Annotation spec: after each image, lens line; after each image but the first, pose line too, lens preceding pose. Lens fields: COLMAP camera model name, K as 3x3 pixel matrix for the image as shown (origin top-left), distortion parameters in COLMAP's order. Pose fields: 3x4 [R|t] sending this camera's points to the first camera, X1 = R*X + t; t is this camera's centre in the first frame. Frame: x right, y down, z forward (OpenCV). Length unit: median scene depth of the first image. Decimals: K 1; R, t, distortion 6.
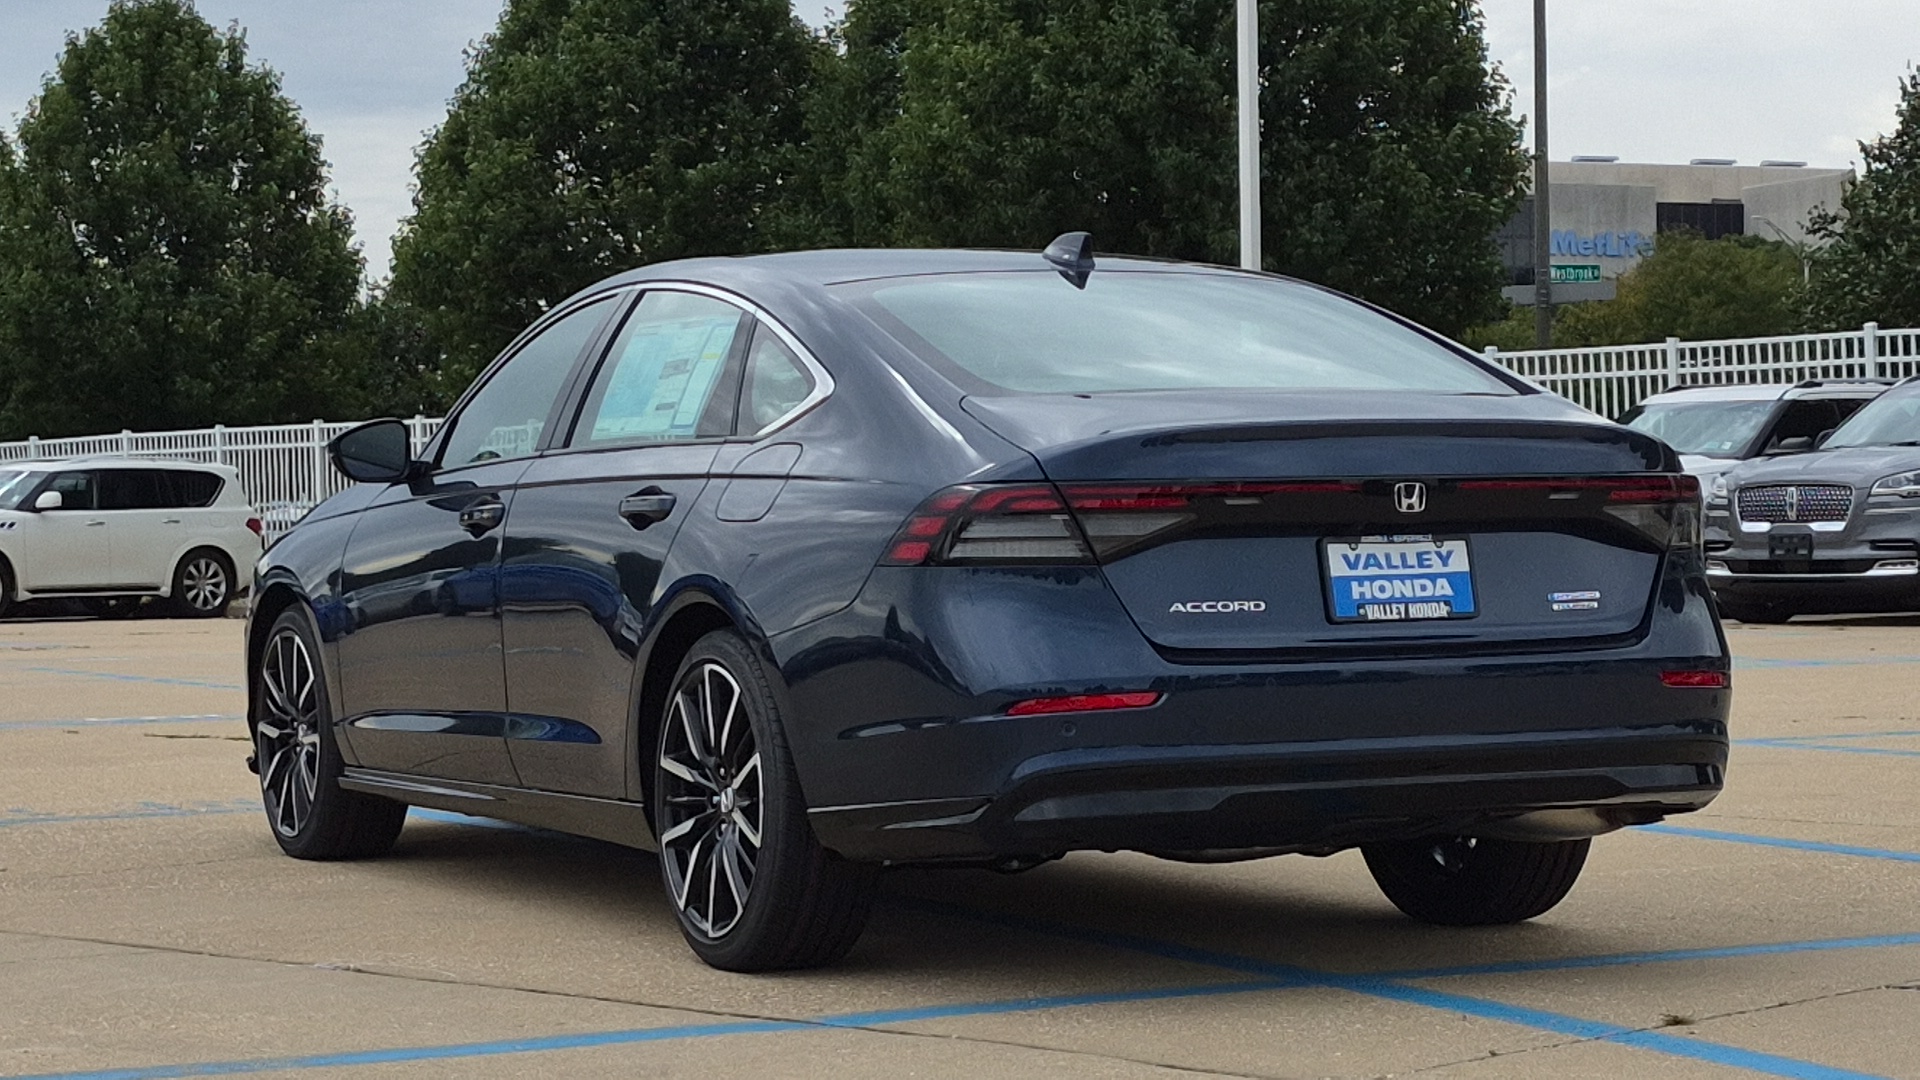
lens RADIAL K [[3840.3, 0, 949.7], [0, 3840.3, 535.8], [0, 0, 1]] dist [0.110488, 0.000000]
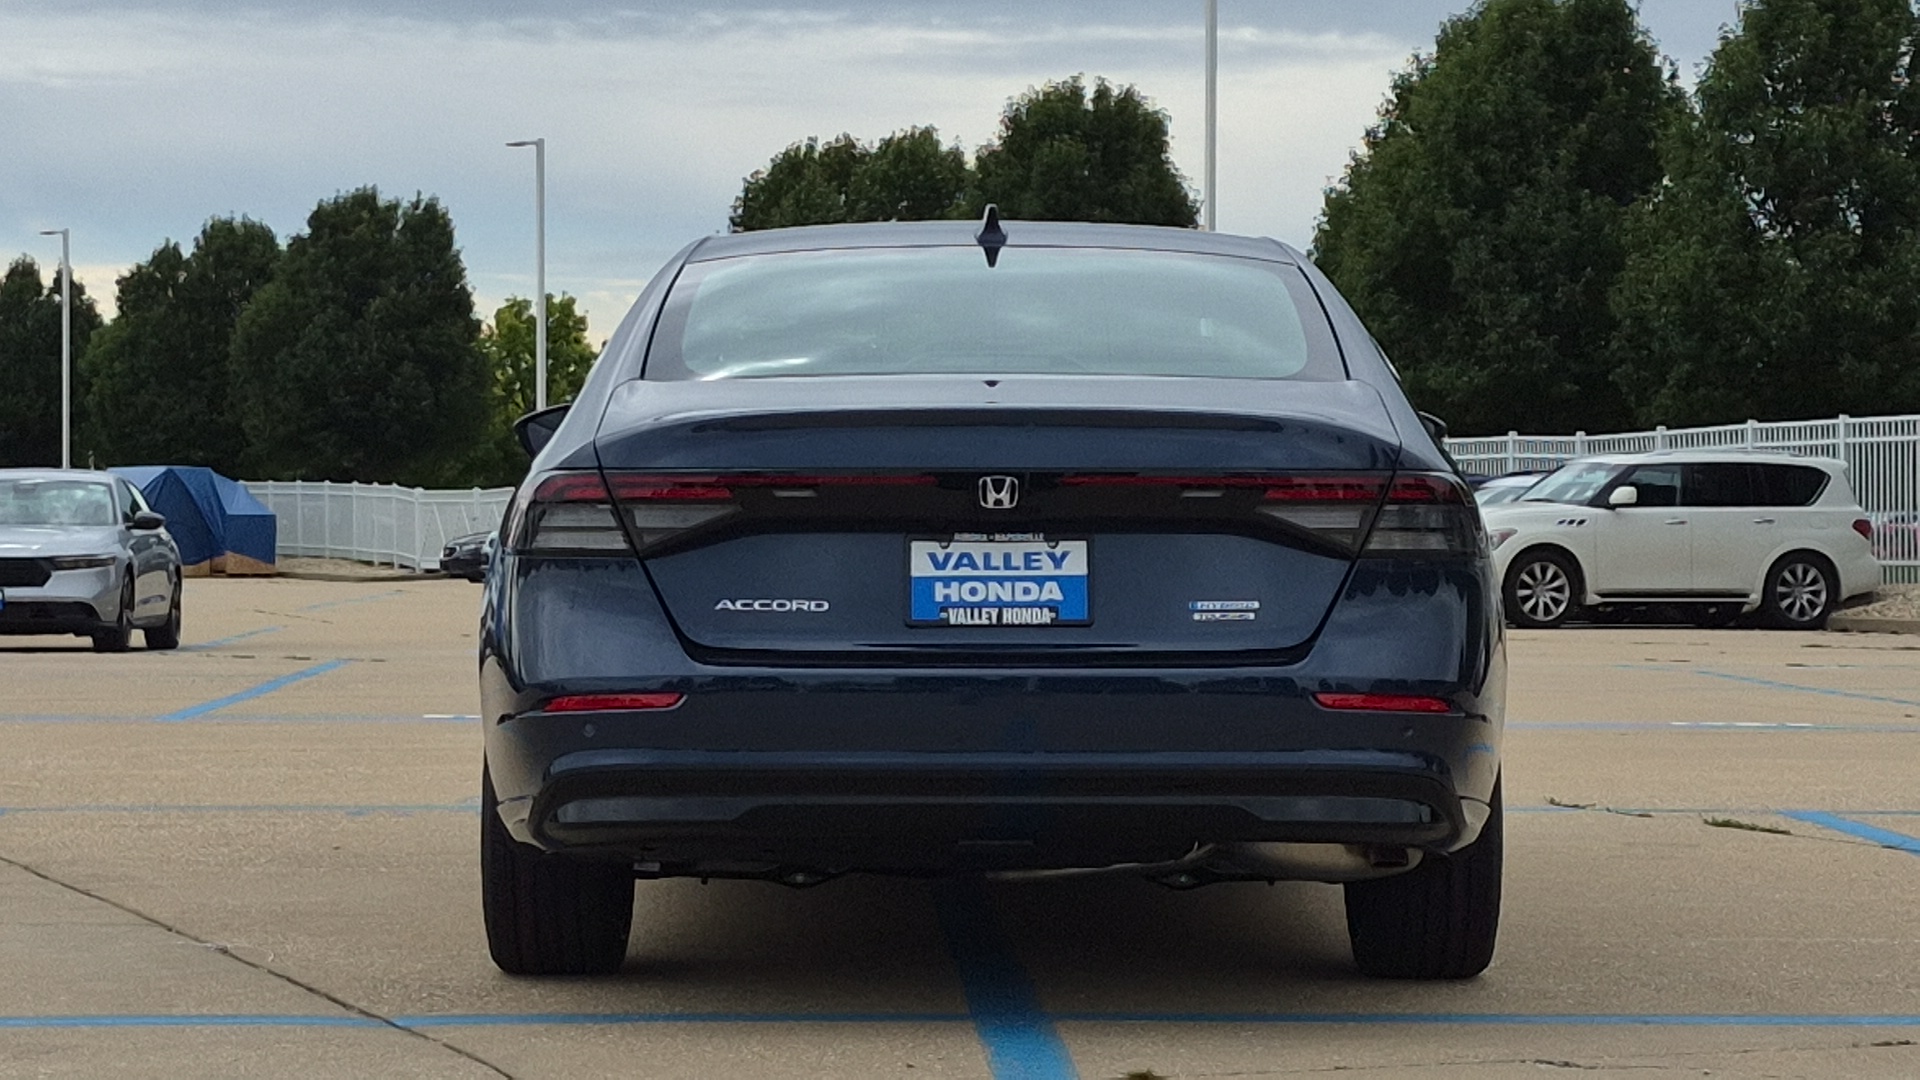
lens RADIAL K [[4323.2, 0, 958.8], [0, 4323.2, 543.1], [0, 0, 1]] dist [0.059385, 0.000000]
pose [[0.898035, 0.020371, -0.439451, 0.558461], [-0.020008, 0.999785, 0.005459, -0.003277], [0.439468, 0.003891, 0.898250, 0.068607]]
